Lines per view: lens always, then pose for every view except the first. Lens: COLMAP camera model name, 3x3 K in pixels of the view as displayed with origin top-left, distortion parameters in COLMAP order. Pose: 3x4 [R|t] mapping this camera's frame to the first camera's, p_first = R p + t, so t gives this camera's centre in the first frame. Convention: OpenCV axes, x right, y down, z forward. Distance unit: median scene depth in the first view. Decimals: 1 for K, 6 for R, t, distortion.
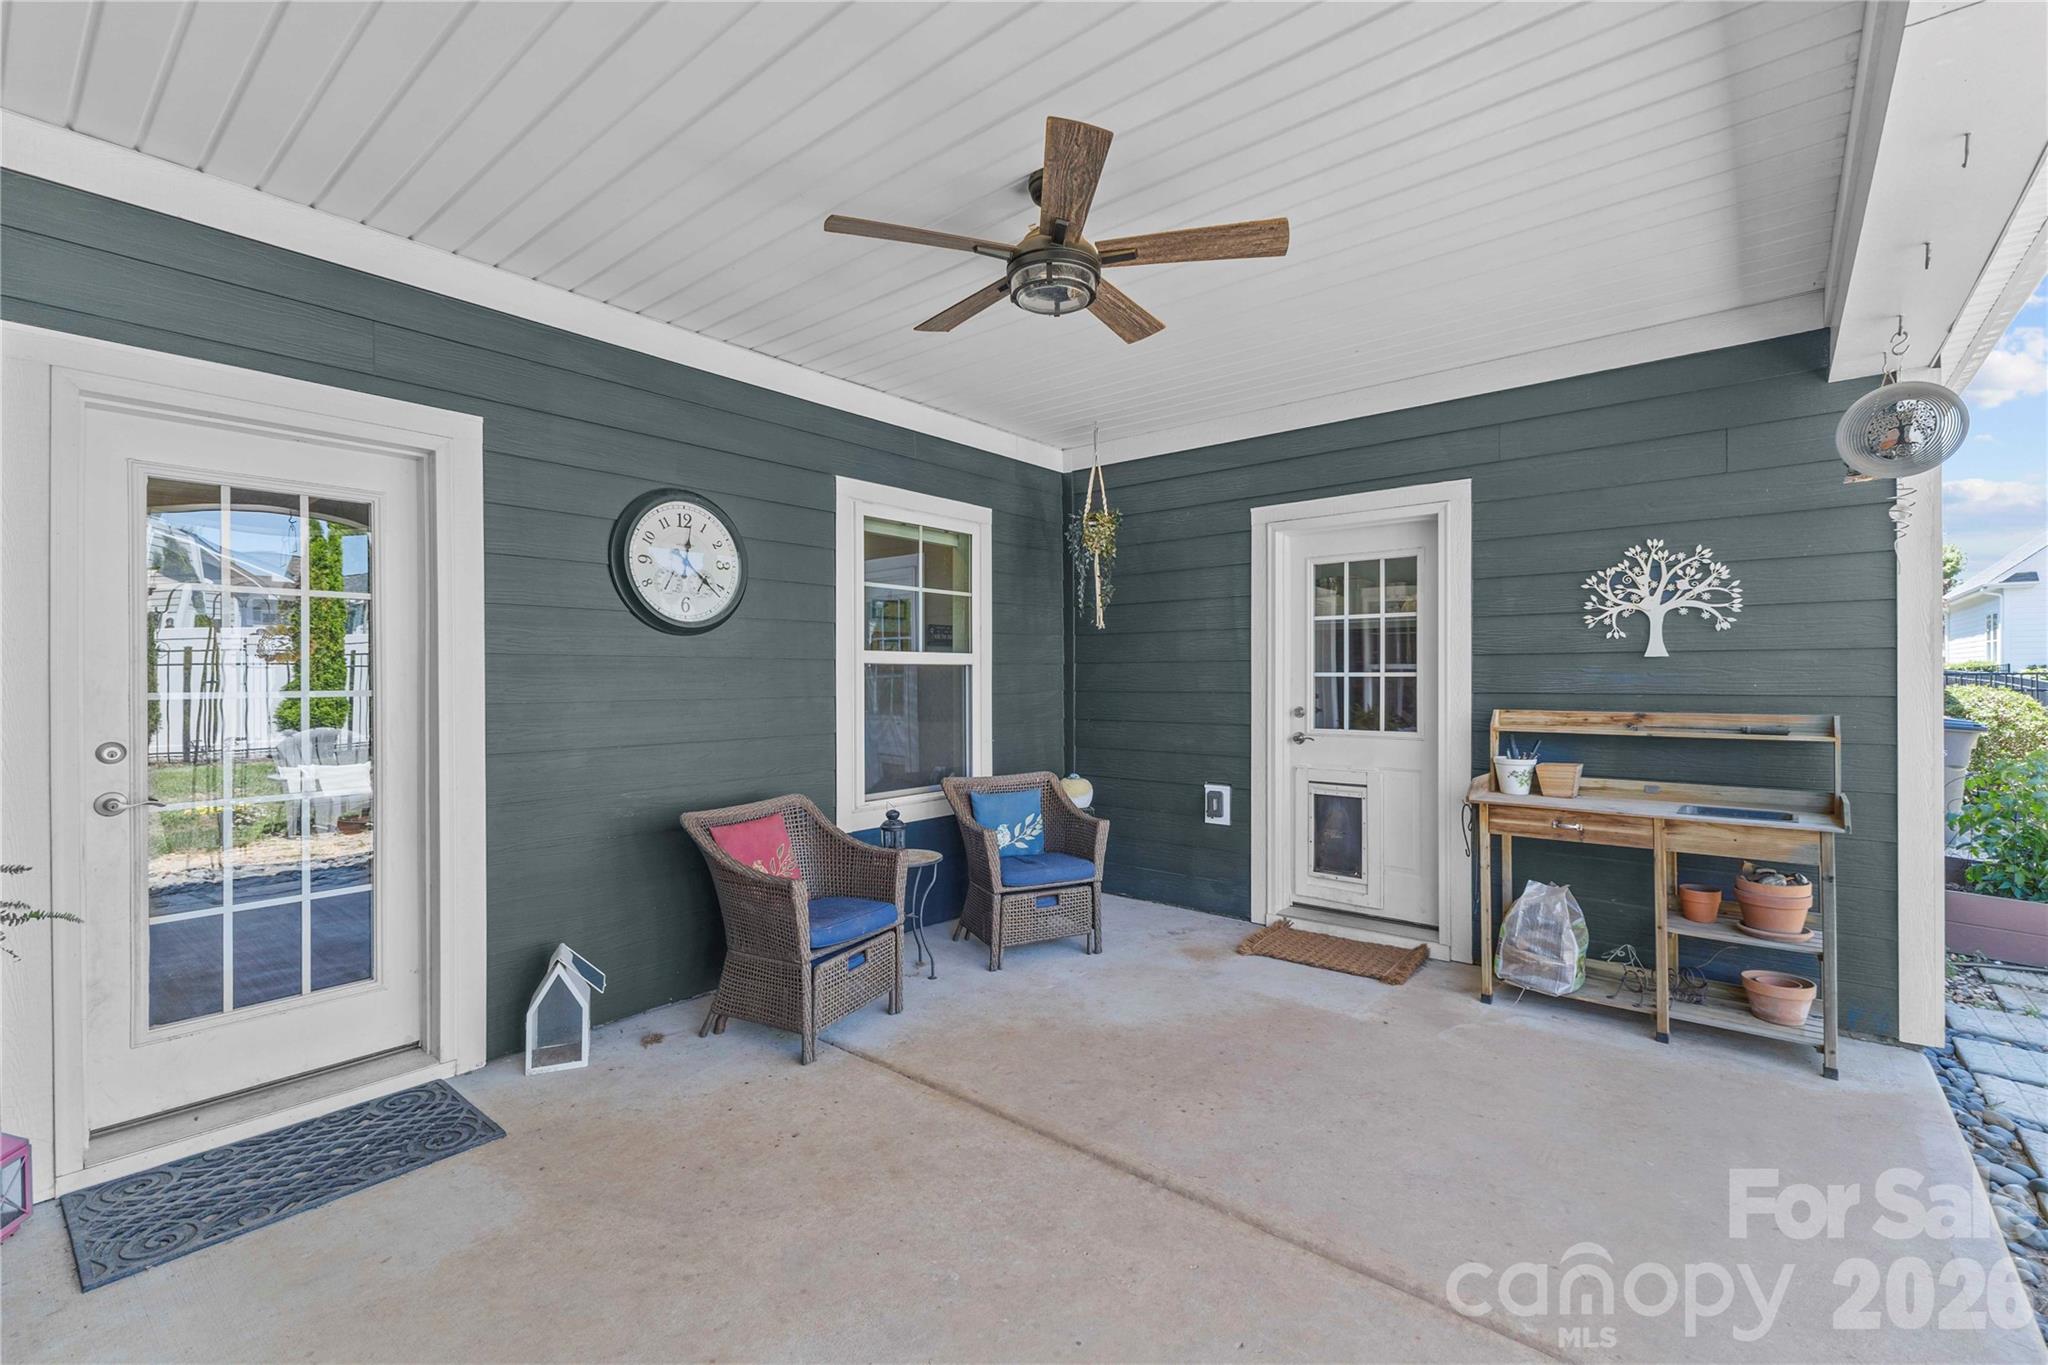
lens RADIAL K [[882.9, 0, 1027.8], [0, 882.9, 679.5], [0, 0, 1]] dist [0.005334, -0.001199]
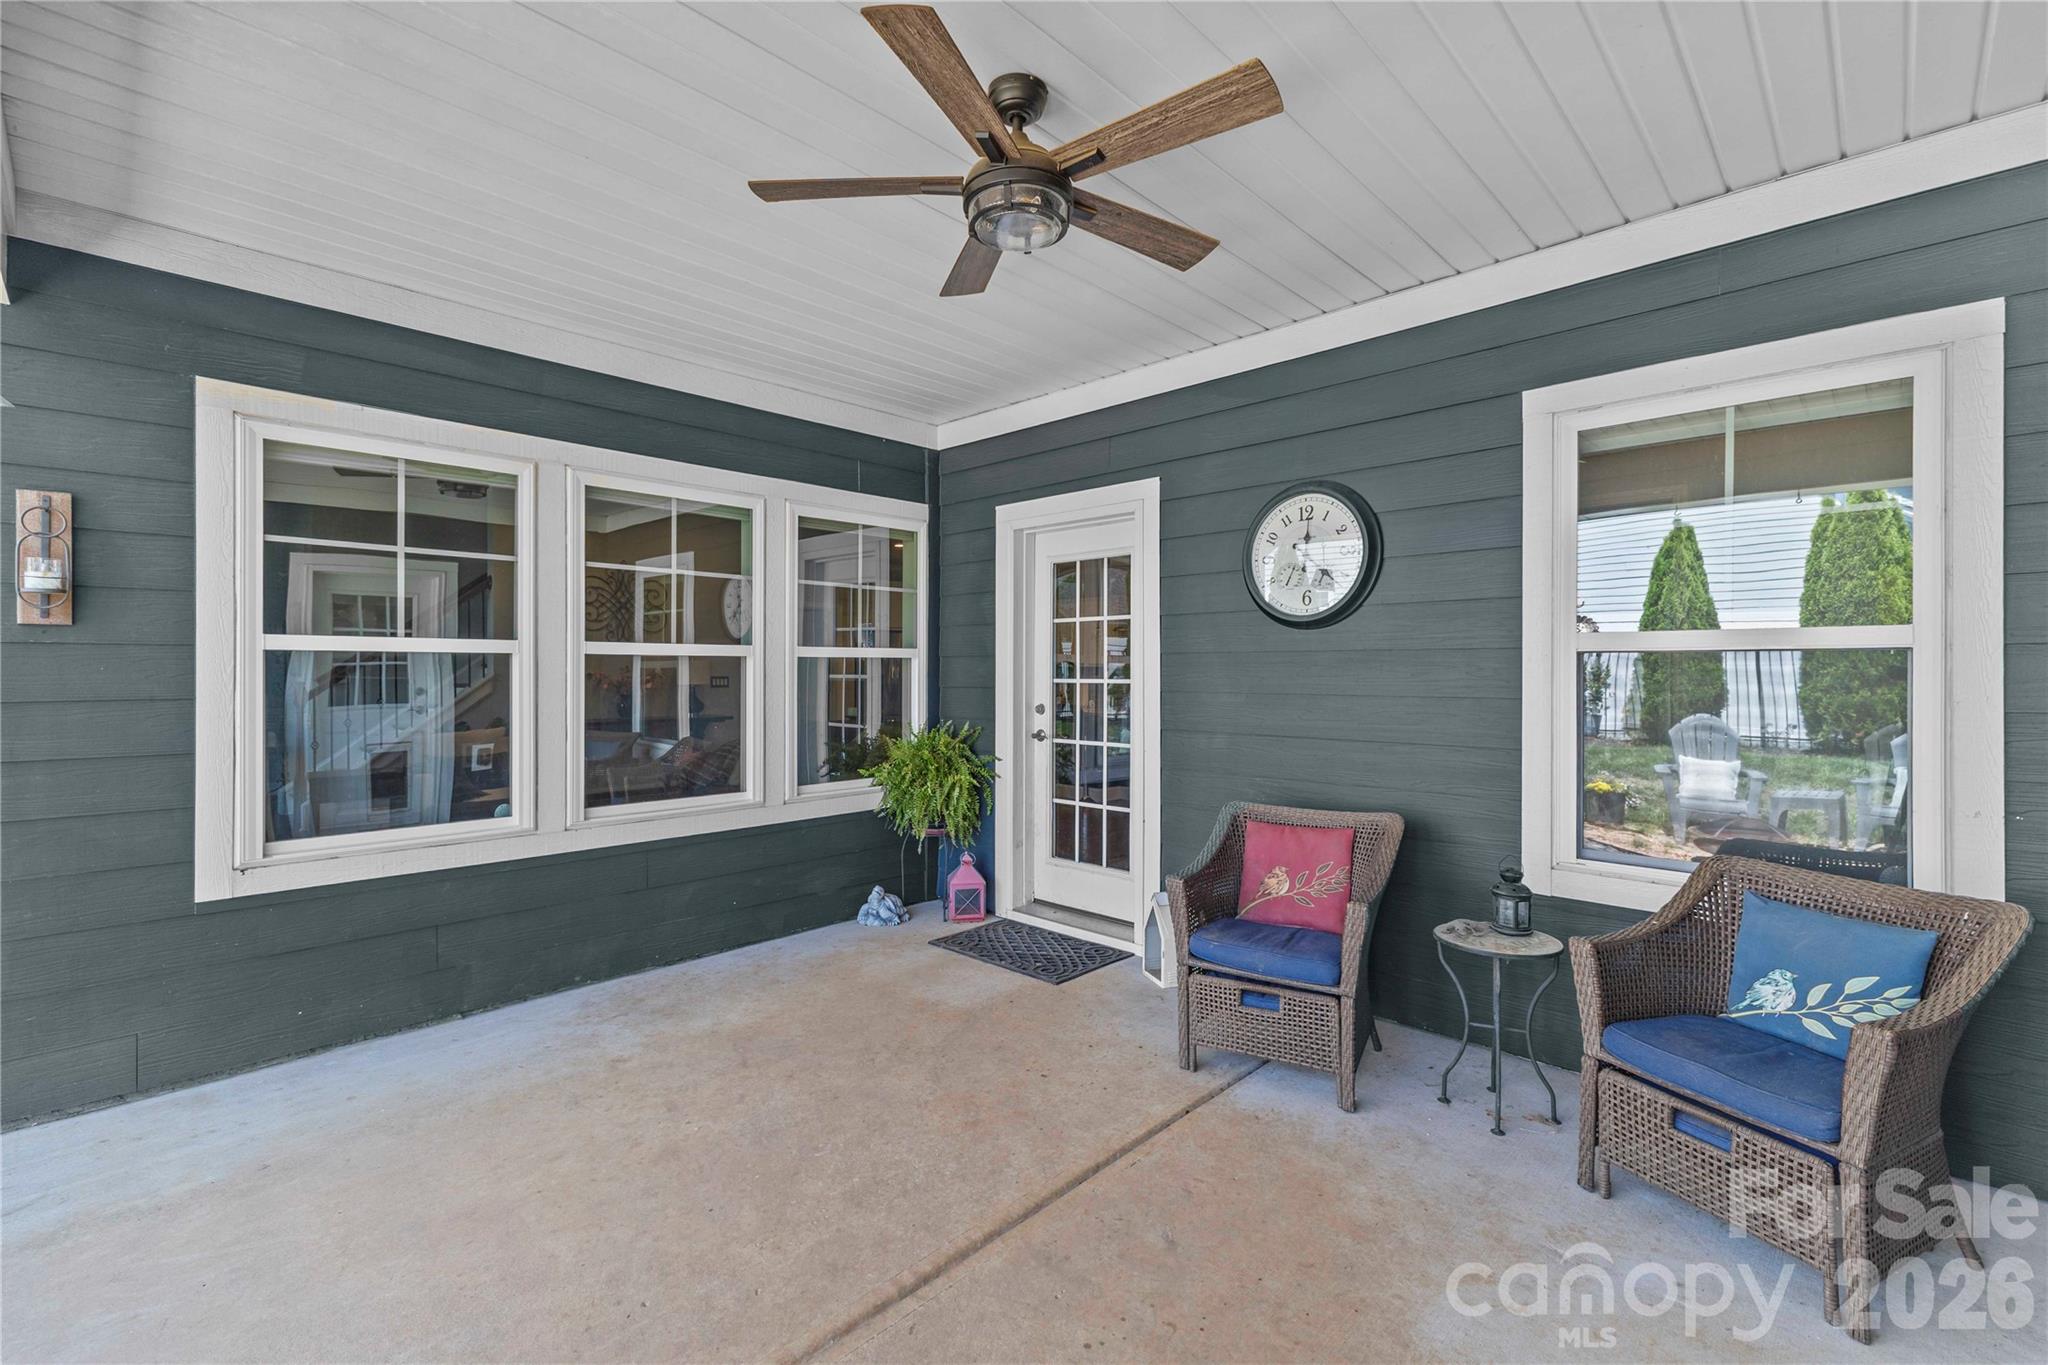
lens RADIAL K [[882.9, 0, 1017.4], [0, 882.9, 672.9], [0, 0, 1]] dist [0.005334, -0.001199]
pose [[-0.076263, 0.000473, -0.997088, 0.683407], [-0.010658, 0.999942, 0.001290, 0.001156], [0.997031, 0.010726, -0.076253, 0.829434]]
